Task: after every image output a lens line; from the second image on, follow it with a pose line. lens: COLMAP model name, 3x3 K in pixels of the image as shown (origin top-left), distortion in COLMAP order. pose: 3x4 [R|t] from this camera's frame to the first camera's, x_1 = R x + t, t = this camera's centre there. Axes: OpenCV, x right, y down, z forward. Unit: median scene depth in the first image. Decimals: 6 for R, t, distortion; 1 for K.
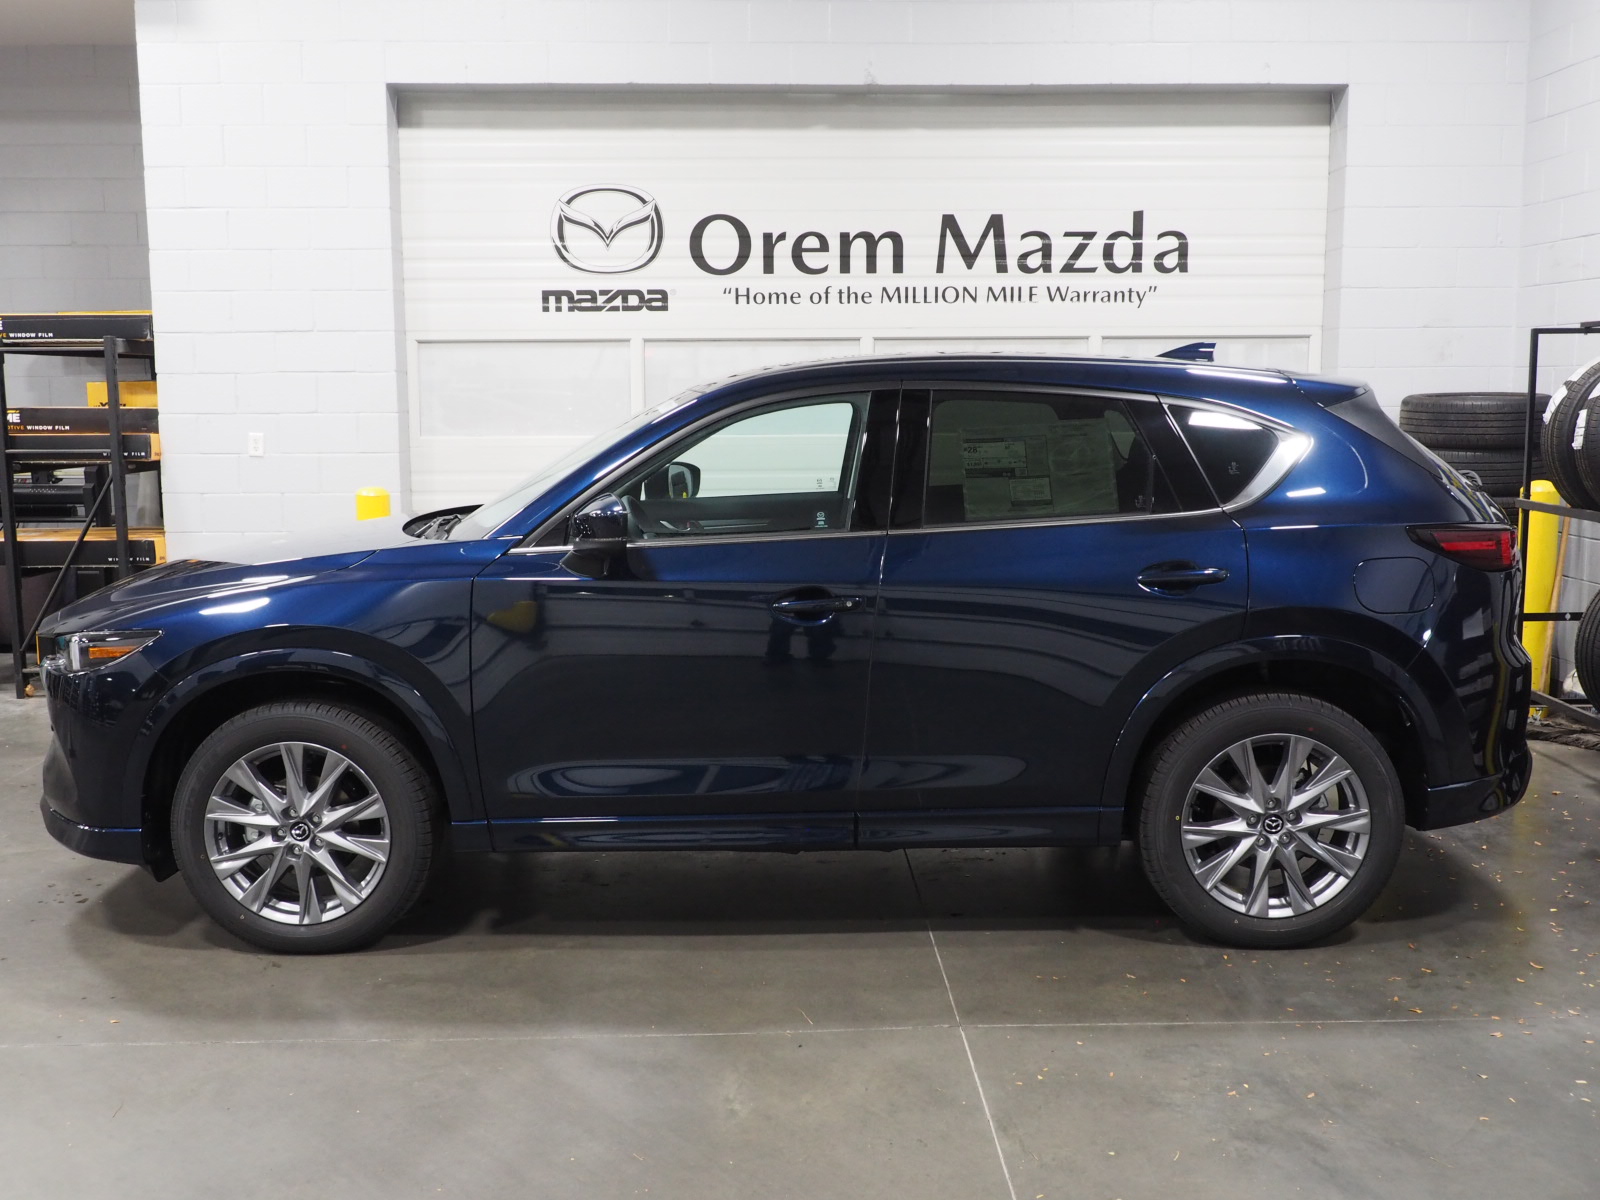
lens RADIAL K [[1474.1, 0, 797.6], [0, 1474.1, 595.2], [0, 0, 1]] dist [0.014748, 0.000000]
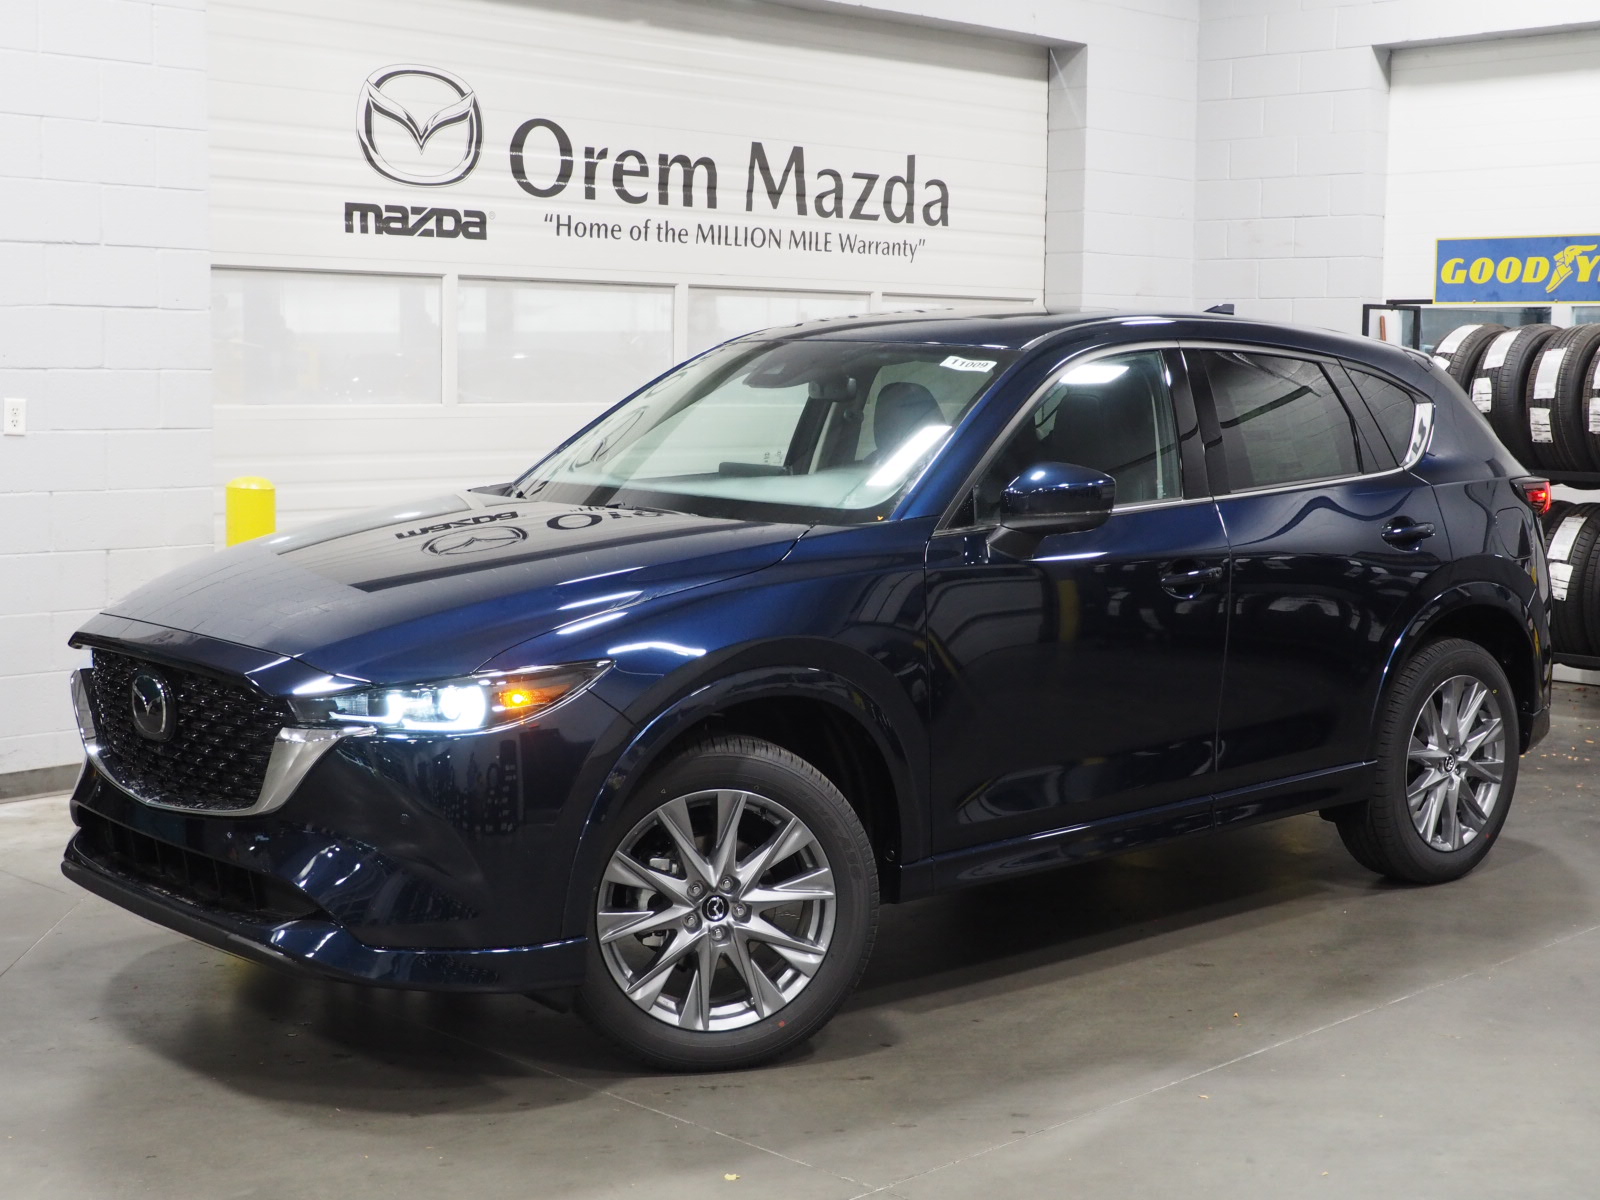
lens RADIAL K [[2214.7, 0, 801.1], [0, 2214.7, 606.1], [0, 0, 1]] dist [0.101620, 0.000000]
pose [[0.728405, -0.064198, 0.682133, -0.767362], [0.076310, 0.997008, 0.012346, -0.005938], [-0.680884, 0.043060, 0.731124, 0.057614]]
